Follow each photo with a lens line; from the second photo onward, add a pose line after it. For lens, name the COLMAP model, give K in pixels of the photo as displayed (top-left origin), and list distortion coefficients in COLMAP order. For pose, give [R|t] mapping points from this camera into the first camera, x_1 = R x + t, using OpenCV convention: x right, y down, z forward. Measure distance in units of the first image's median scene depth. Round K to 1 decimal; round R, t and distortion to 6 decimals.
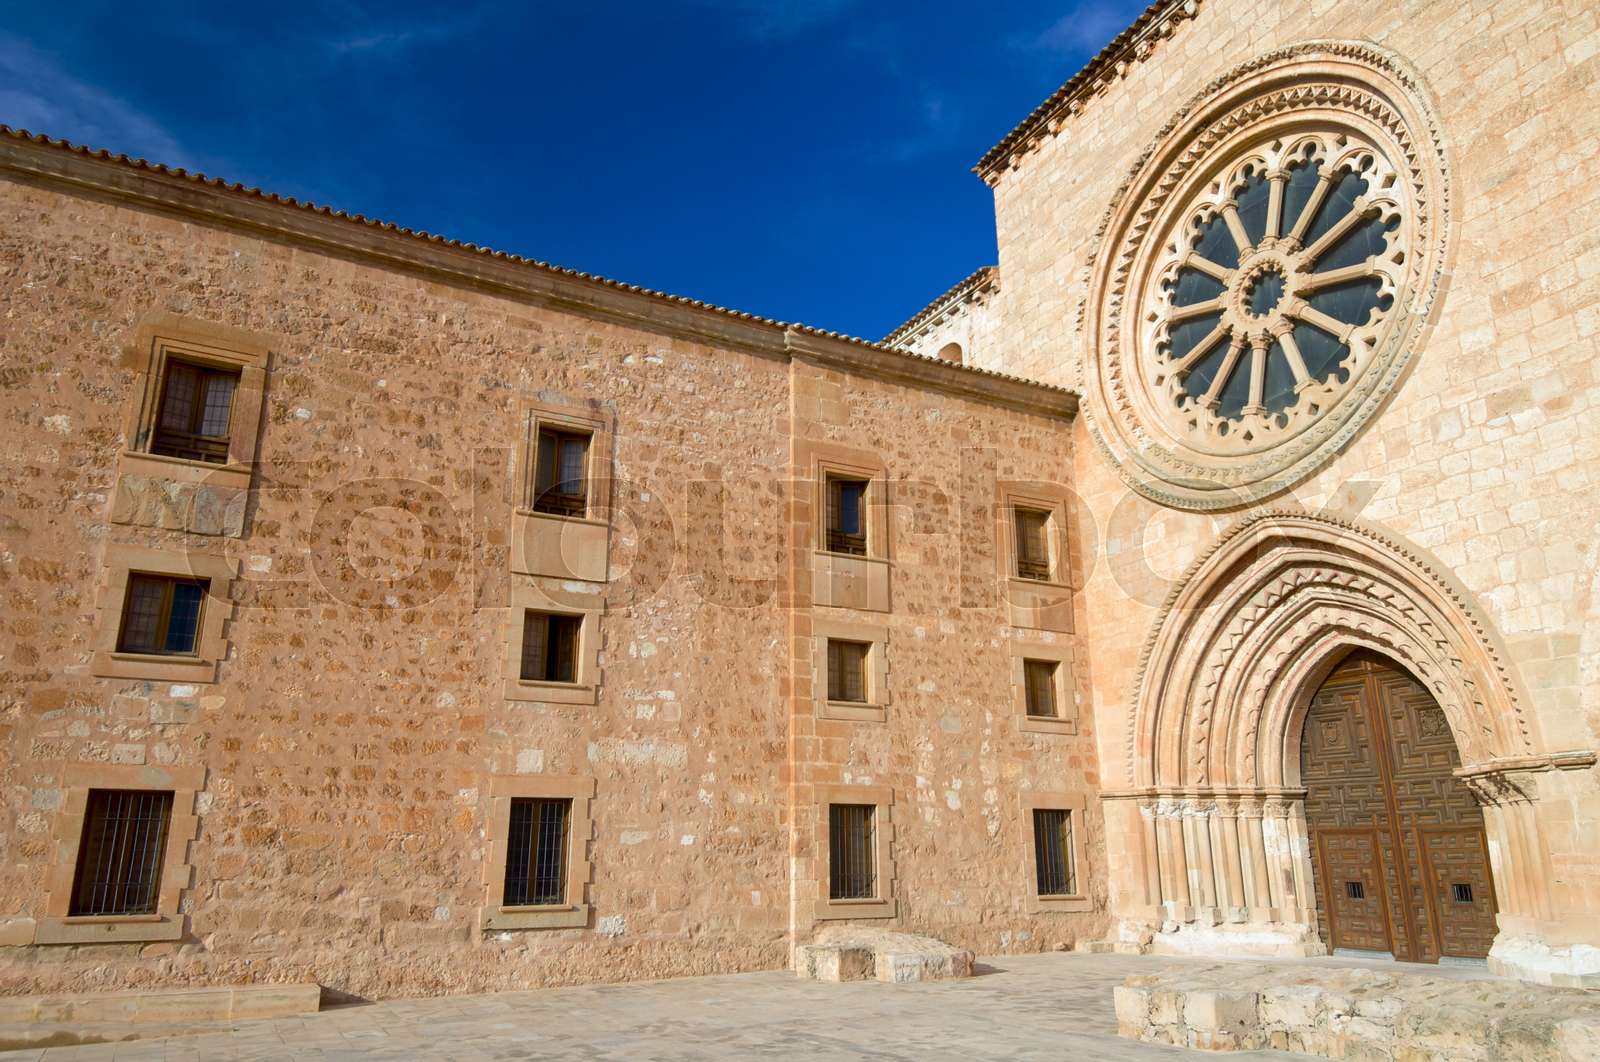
lens RADIAL K [[1129.4, 0, 800.0], [0, 1129.4, 531.0], [0, 0, 1]] dist [0.086707, -0.081919]
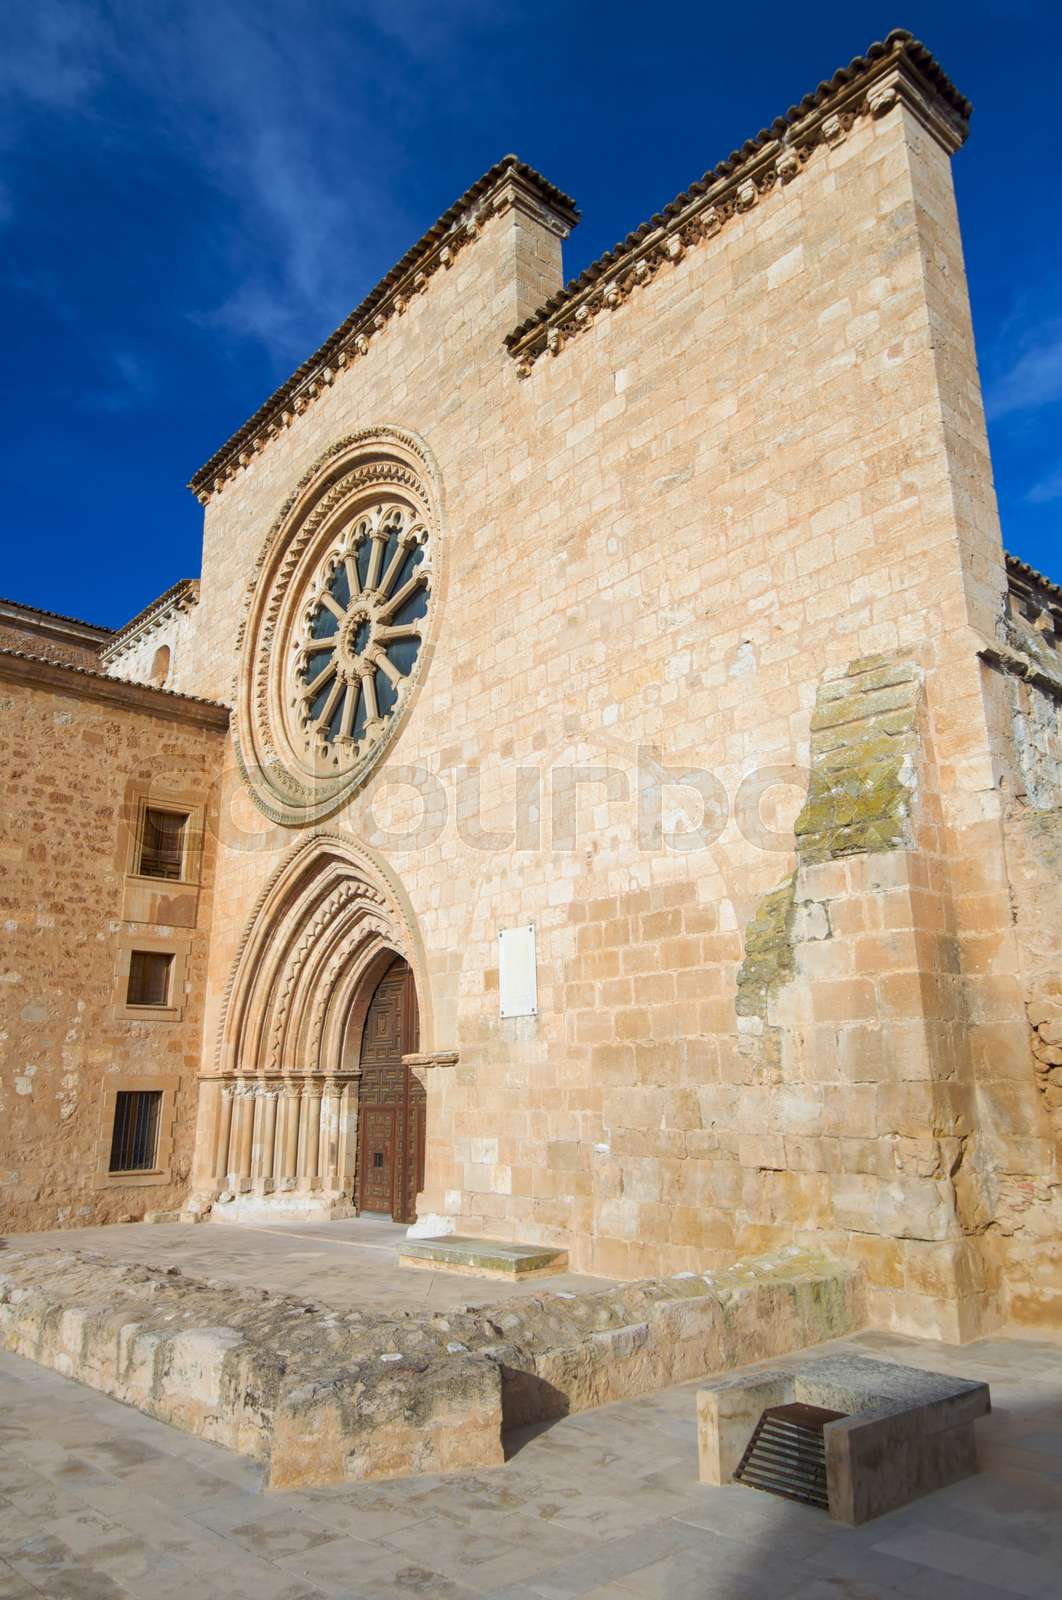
lens RADIAL K [[1071.3, 0, 531.0], [0, 1071.3, 800.0], [0, 0, 1]] dist [0.055250, -0.002862]
pose [[0.974819, 0.060558, 0.214619, 0.347607], [-0.061443, 0.998107, -0.002549, -0.052787], [-0.214368, -0.010702, 0.976694, -0.083804]]
